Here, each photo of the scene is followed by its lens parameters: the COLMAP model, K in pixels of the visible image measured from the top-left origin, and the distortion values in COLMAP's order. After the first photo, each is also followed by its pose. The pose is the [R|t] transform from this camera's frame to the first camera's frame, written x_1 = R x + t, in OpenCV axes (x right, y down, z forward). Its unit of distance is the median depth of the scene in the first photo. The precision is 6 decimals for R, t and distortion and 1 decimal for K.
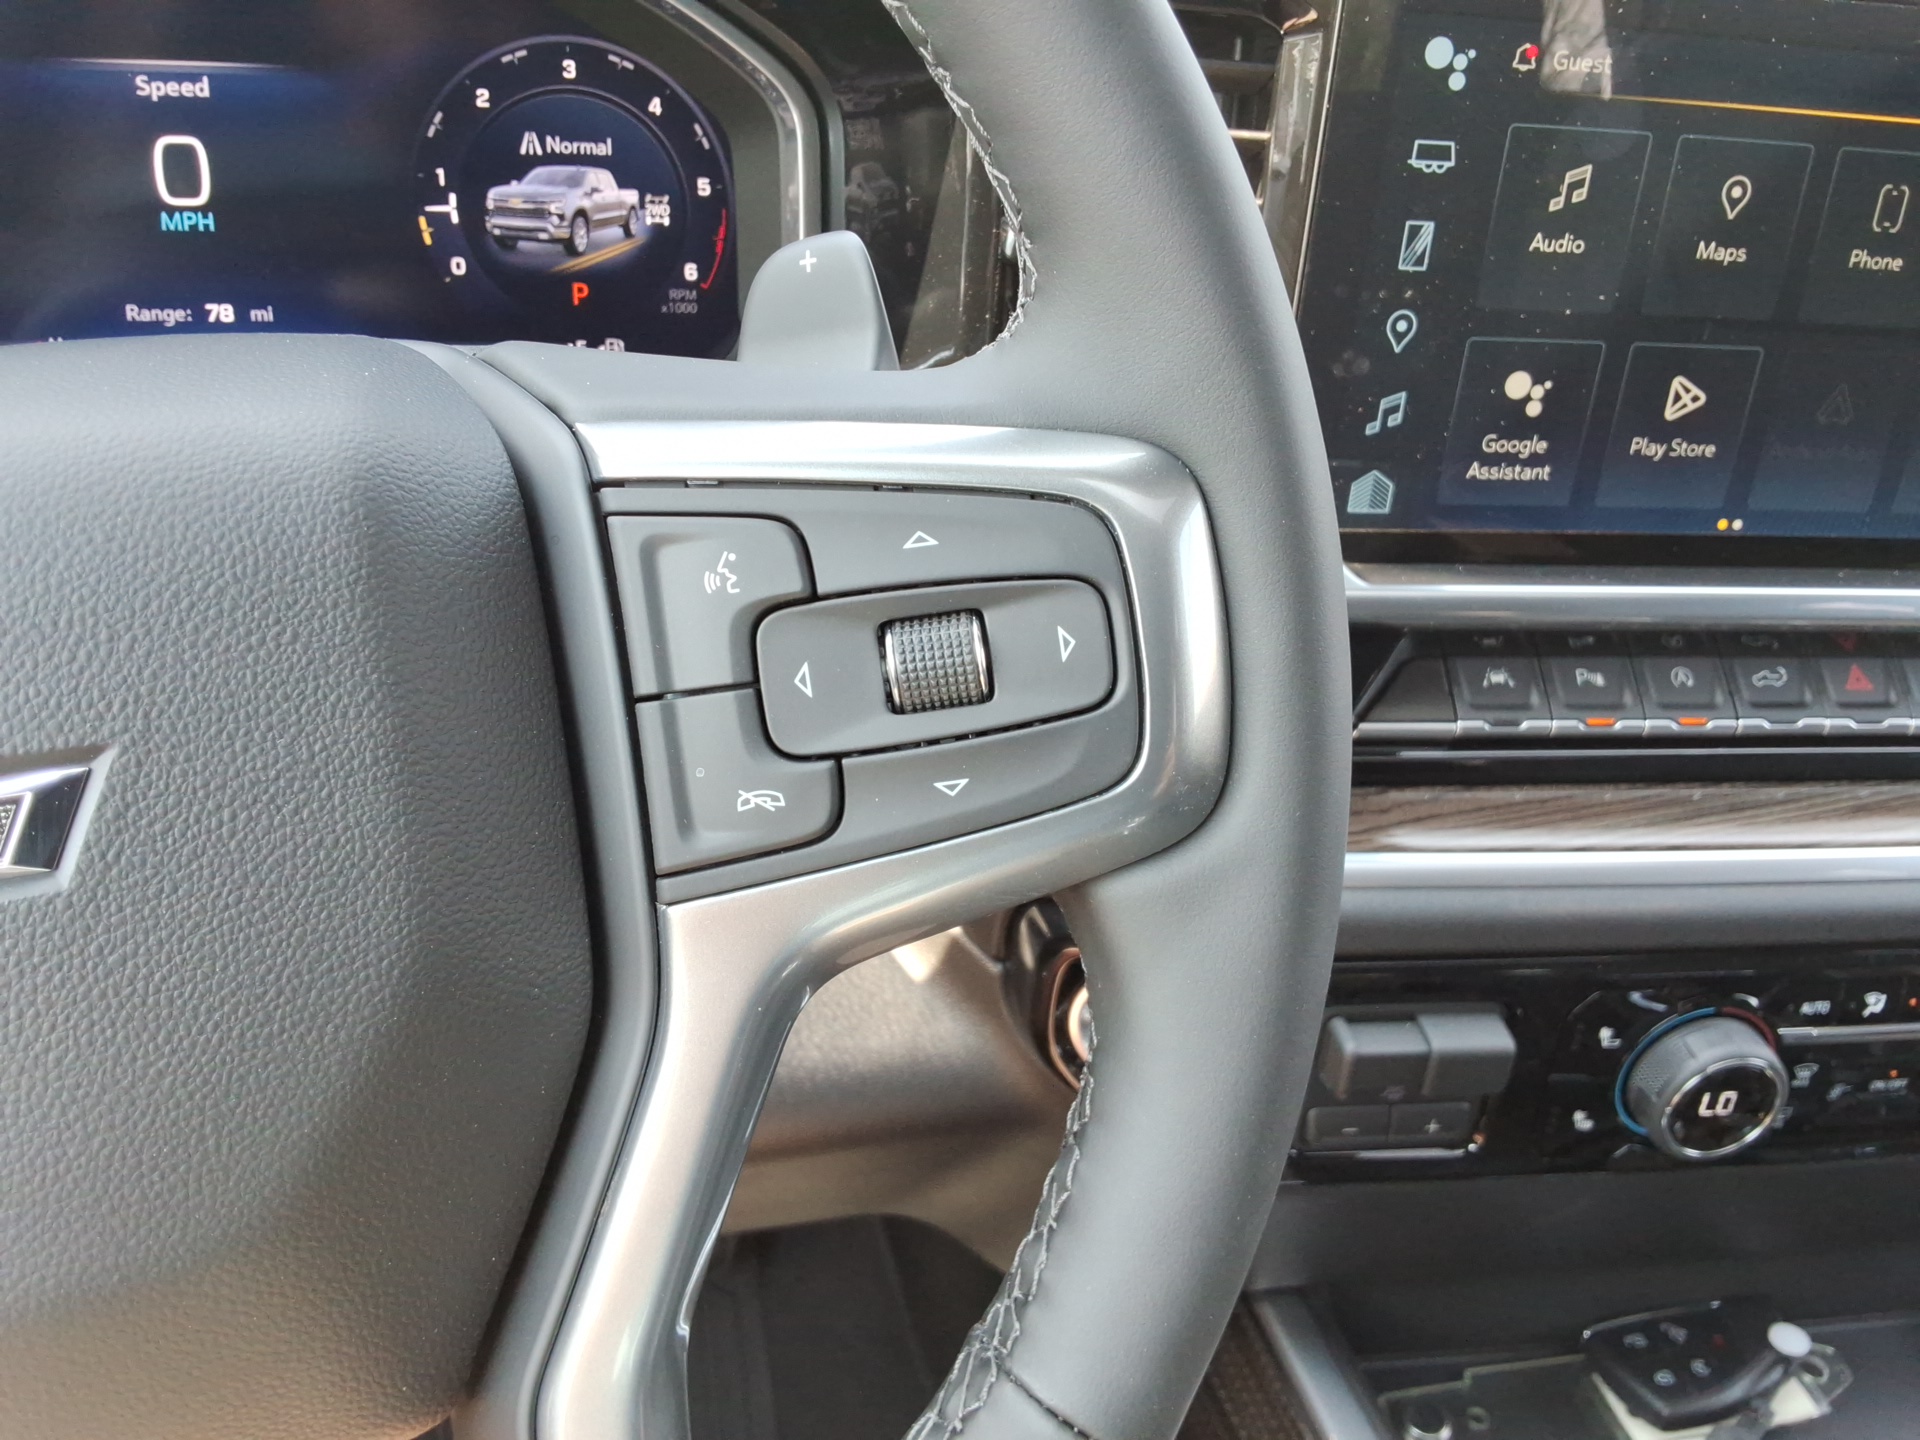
lens RADIAL K [[1552.1, 0, 978.5], [0, 1552.1, 702.7], [0, 0, 1]] dist [0.135126, -0.242882]
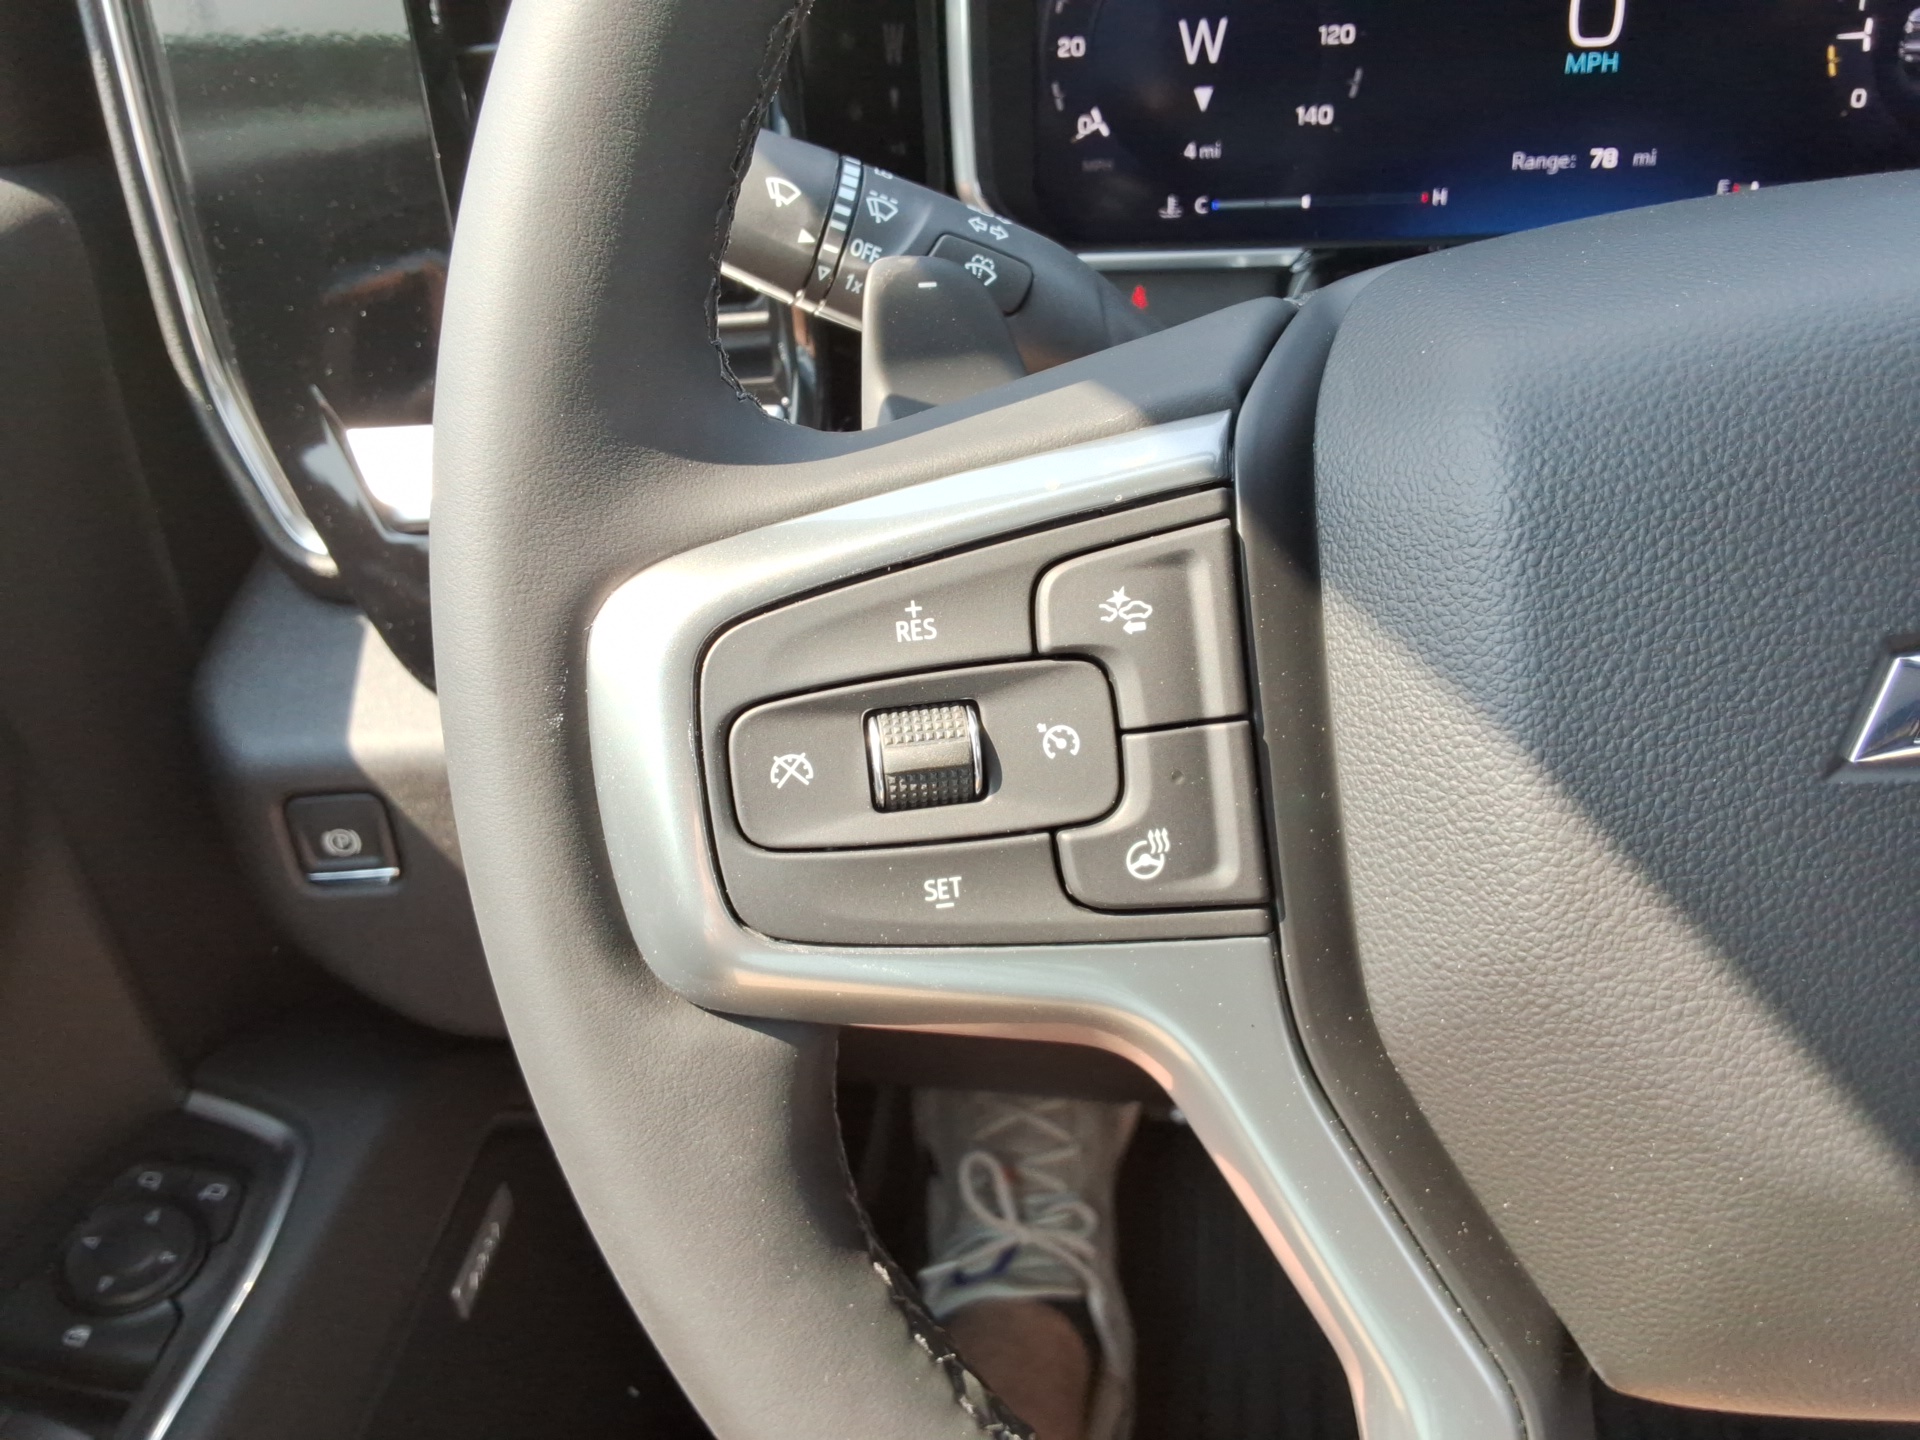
lens RADIAL K [[1554.2, 0, 964.5], [0, 1554.2, 708.7], [0, 0, 1]] dist [0.079320, -0.139549]
pose [[0.904317, 0.096466, -0.415819, -0.395299], [-0.063823, 0.993736, 0.091737, 0.028367], [0.422064, -0.056421, 0.904809, -0.067779]]
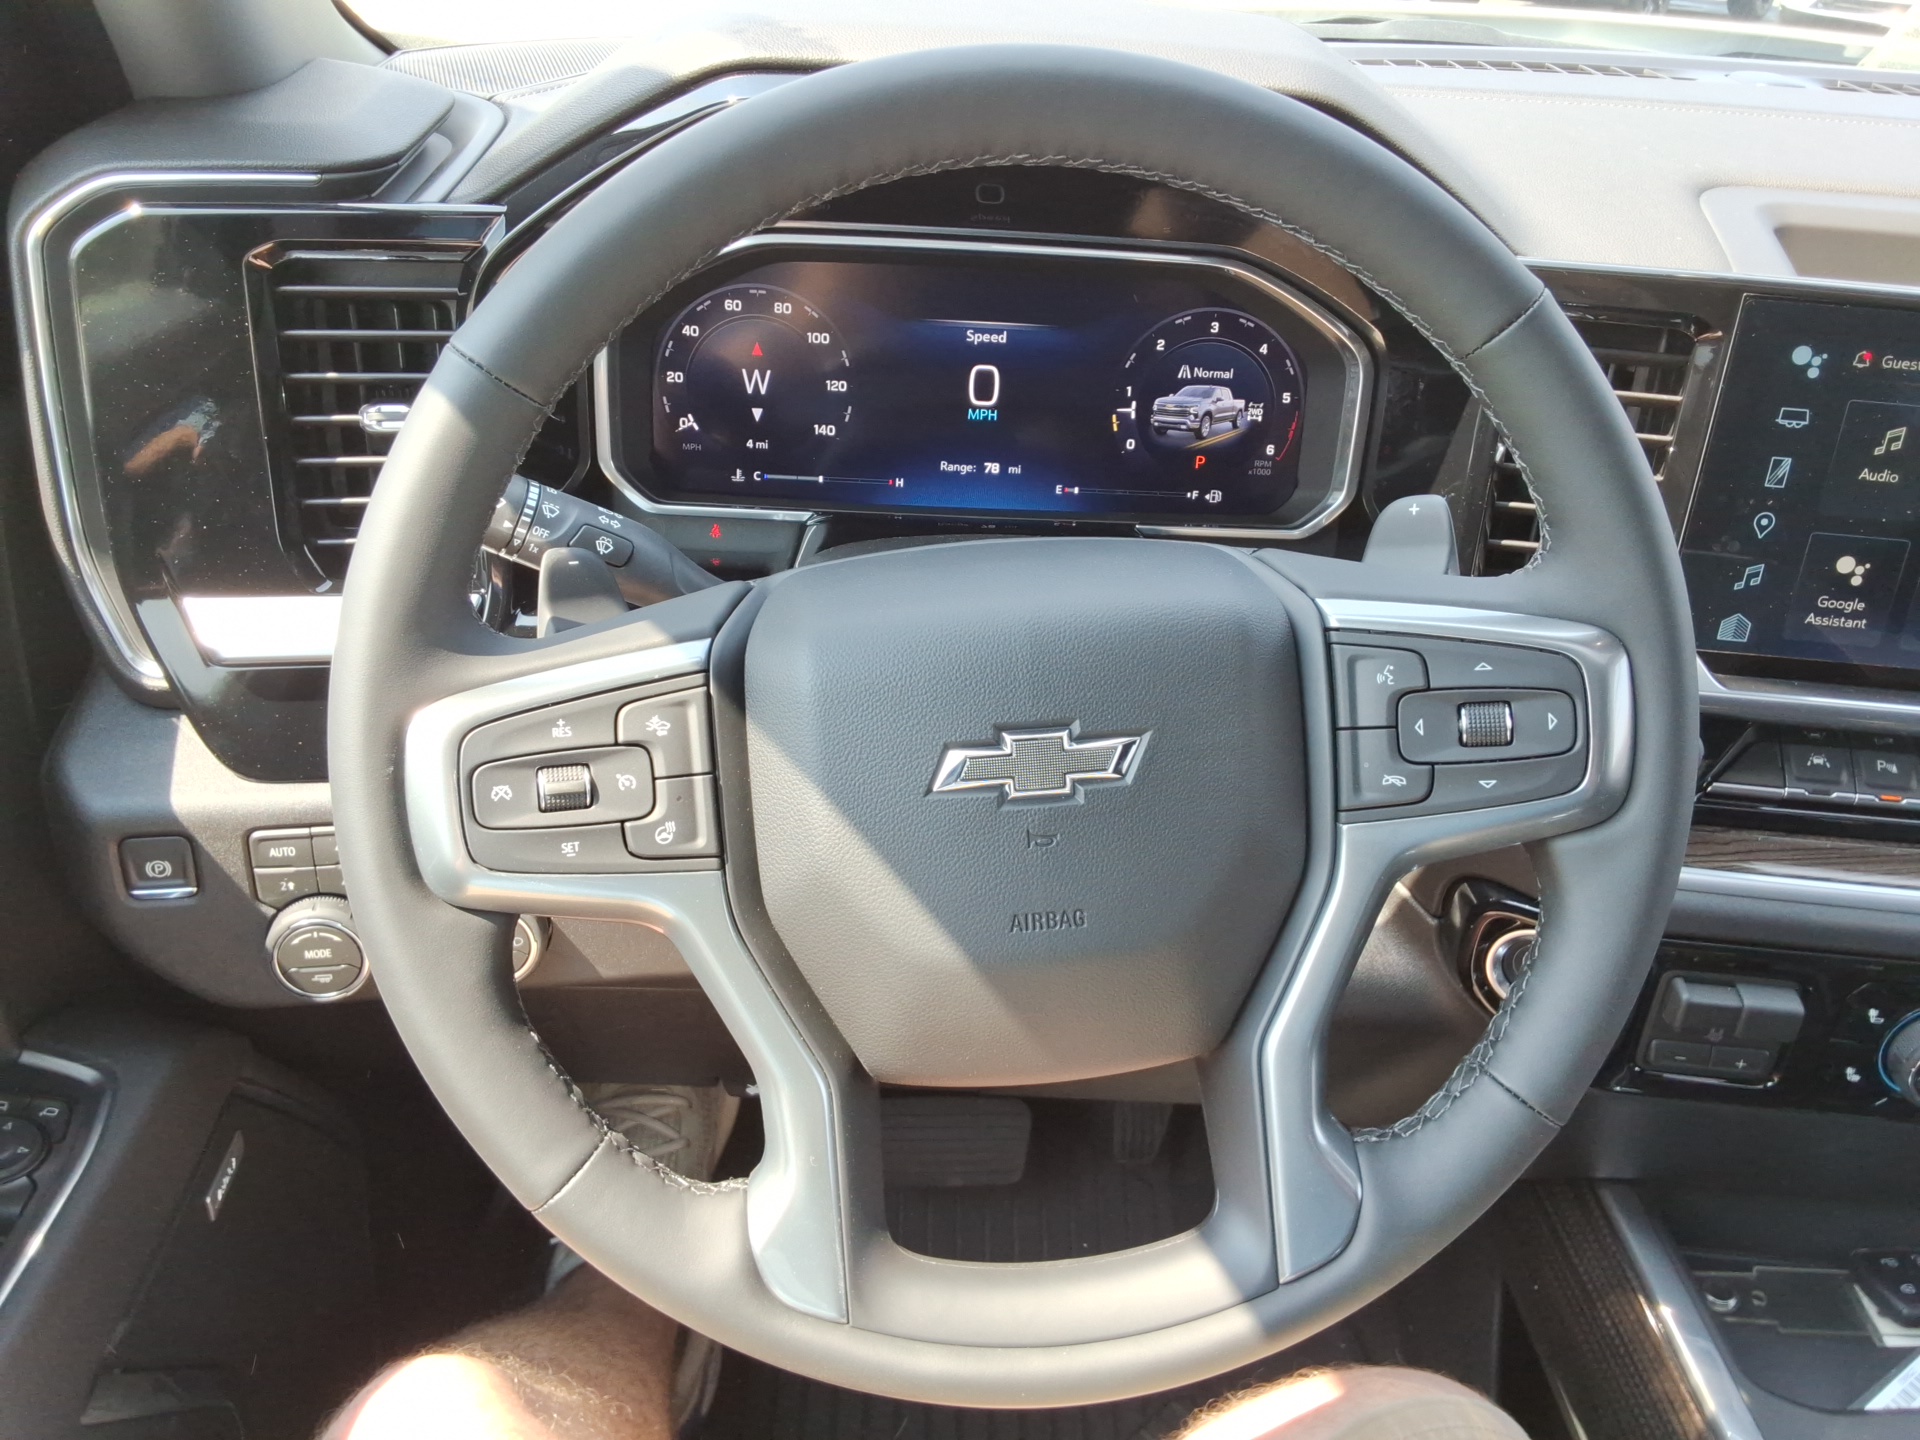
lens RADIAL K [[1552.1, 0, 978.5], [0, 1552.1, 702.7], [0, 0, 1]] dist [0.135126, -0.242882]
pose [[0.973353, 0.089369, -0.211182, -0.121725], [-0.092184, 0.995736, -0.003504, 0.007621], [0.209968, 0.022878, 0.977441, -0.600924]]
